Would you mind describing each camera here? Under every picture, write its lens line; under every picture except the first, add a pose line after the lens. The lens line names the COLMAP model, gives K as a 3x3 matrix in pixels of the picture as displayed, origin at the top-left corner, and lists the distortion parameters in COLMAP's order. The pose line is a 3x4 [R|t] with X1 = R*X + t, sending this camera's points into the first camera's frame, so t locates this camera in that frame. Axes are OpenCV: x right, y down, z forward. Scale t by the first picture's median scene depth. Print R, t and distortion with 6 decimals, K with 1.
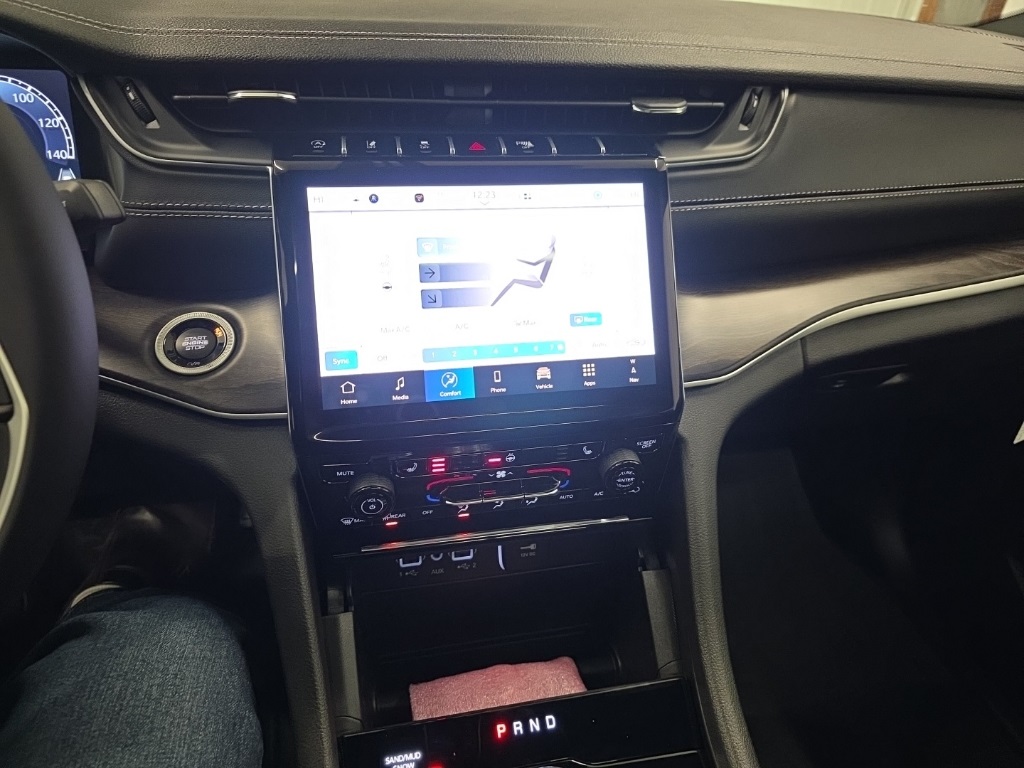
lens RADIAL K [[670.7, 0, 517.4], [0, 670.7, 388.5], [0, 0, 1]] dist [0.036764, -0.023102]
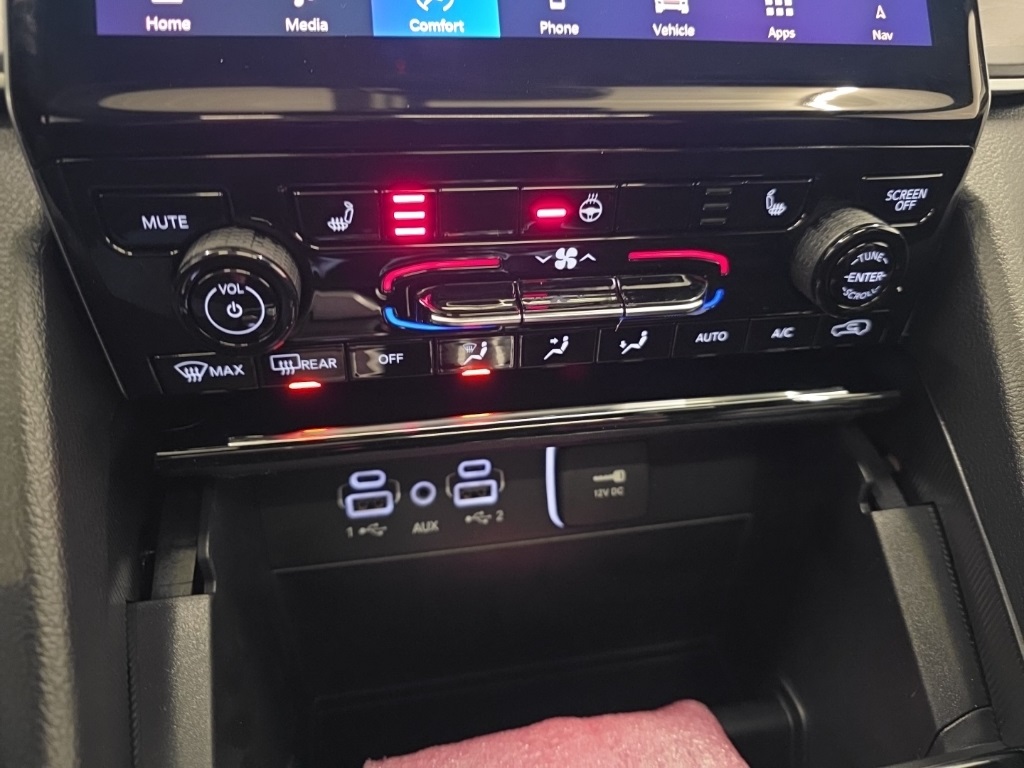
lens RADIAL K [[670.7, 0, 523.2], [0, 670.7, 418.8], [0, 0, 1]] dist [0.036764, -0.023102]
pose [[0.999828, -0.008937, -0.016225, -0.044375], [0.008748, 0.999894, -0.011676, 0.229753], [0.016327, 0.011532, 0.999800, 0.586765]]
